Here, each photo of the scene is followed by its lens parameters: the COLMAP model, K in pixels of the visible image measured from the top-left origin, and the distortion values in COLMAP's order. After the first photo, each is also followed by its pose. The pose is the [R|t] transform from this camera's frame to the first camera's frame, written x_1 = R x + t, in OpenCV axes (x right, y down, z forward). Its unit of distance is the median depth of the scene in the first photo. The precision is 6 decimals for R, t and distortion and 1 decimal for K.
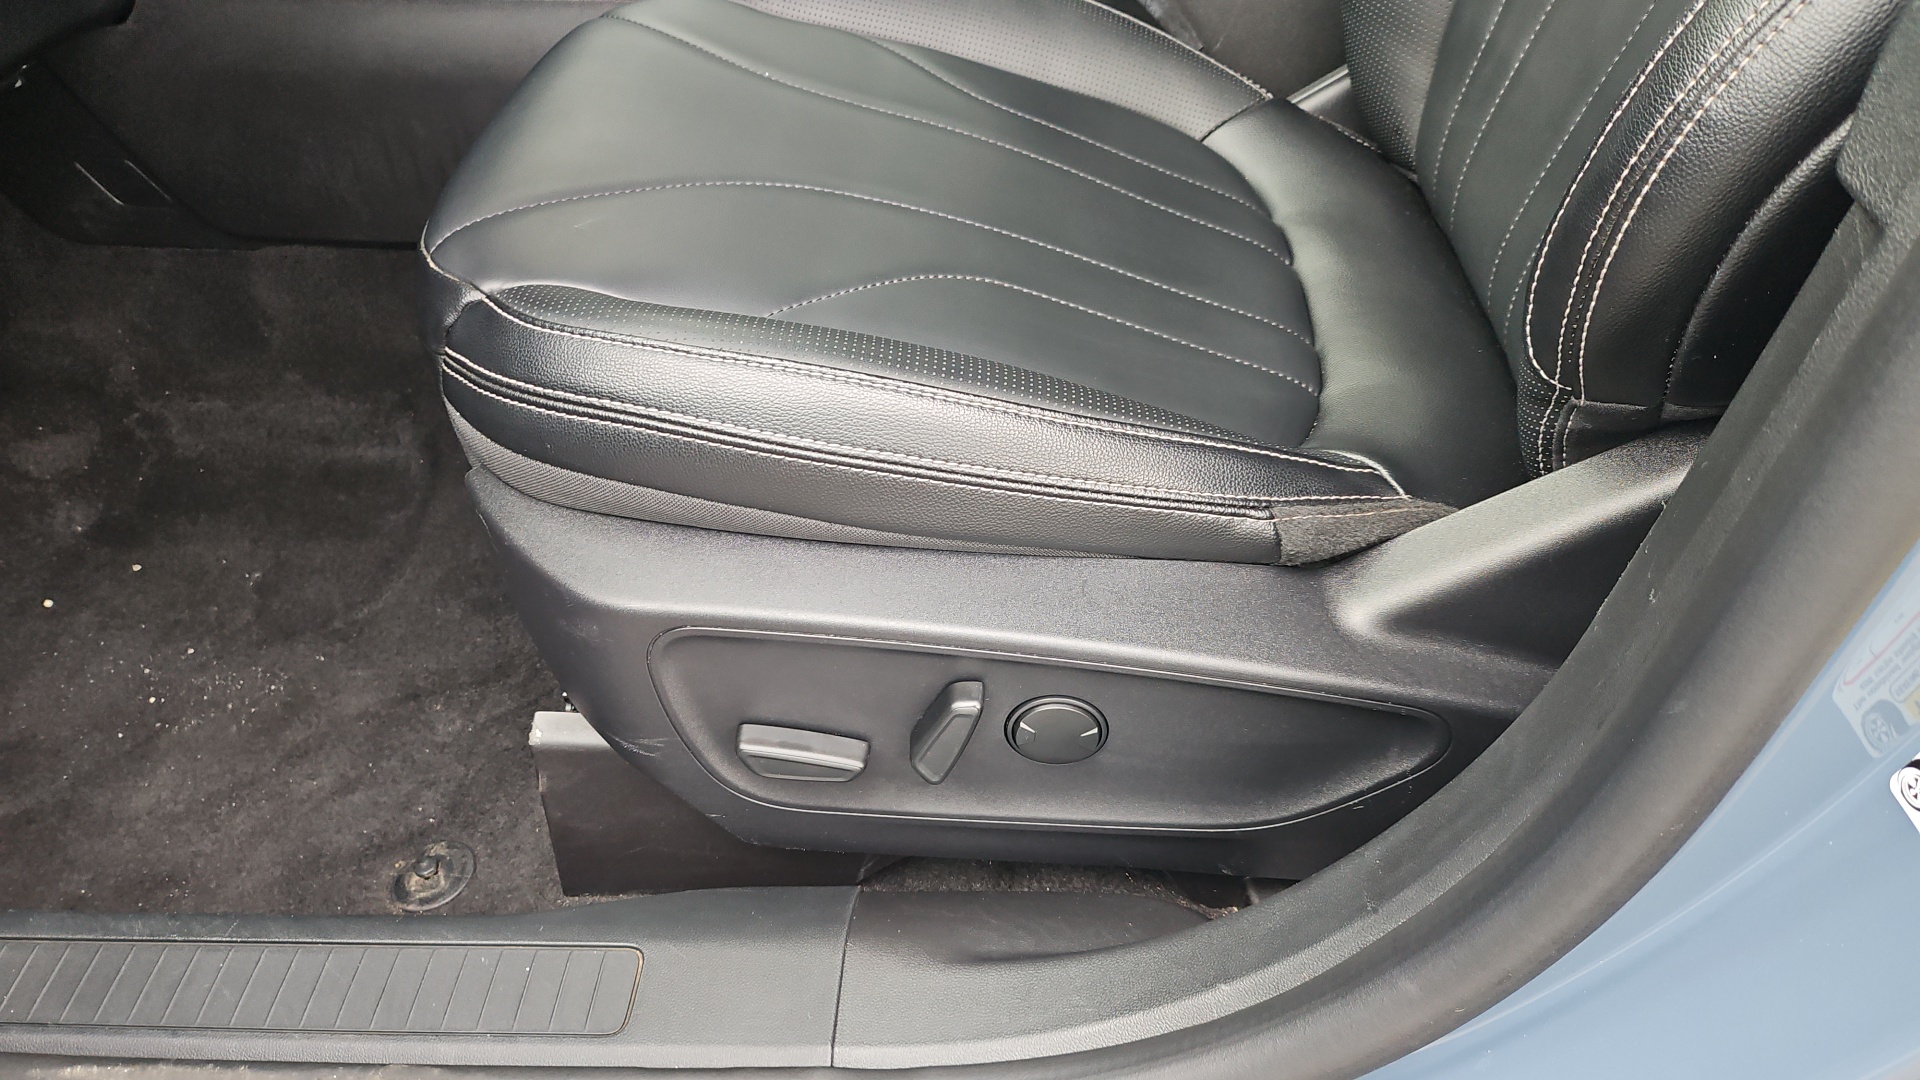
lens RADIAL K [[1361.0, 0, 960.0], [0, 1361.0, 540.0], [0, 0, 1]] dist [0.008888, 0.003611]
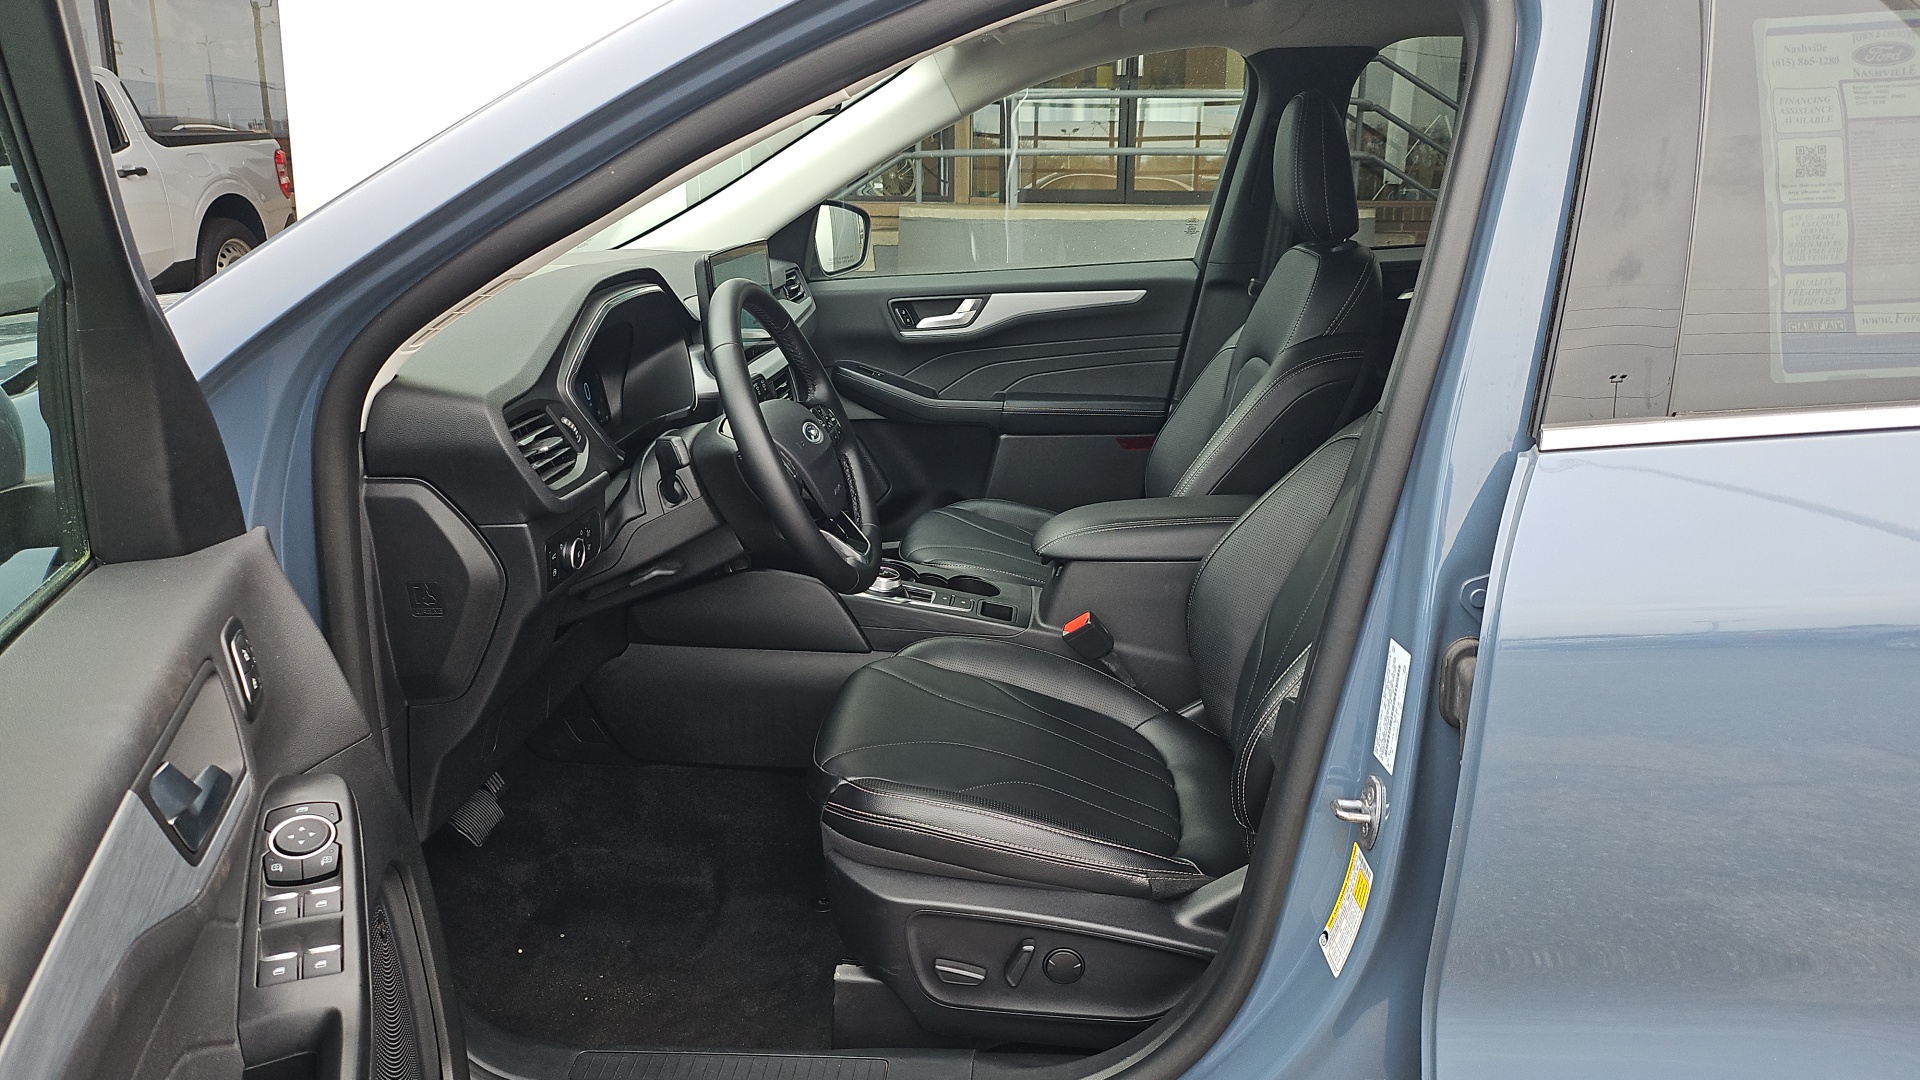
lens RADIAL K [[1361.0, 0, 960.0], [0, 1361.0, 540.0], [0, 0, 1]] dist [0.008888, 0.003611]
pose [[0.999379, 0.031874, -0.015021, -0.093051], [-0.035211, 0.919564, -0.391359, 0.358987], [0.001338, 0.391645, 0.920116, -1.394300]]
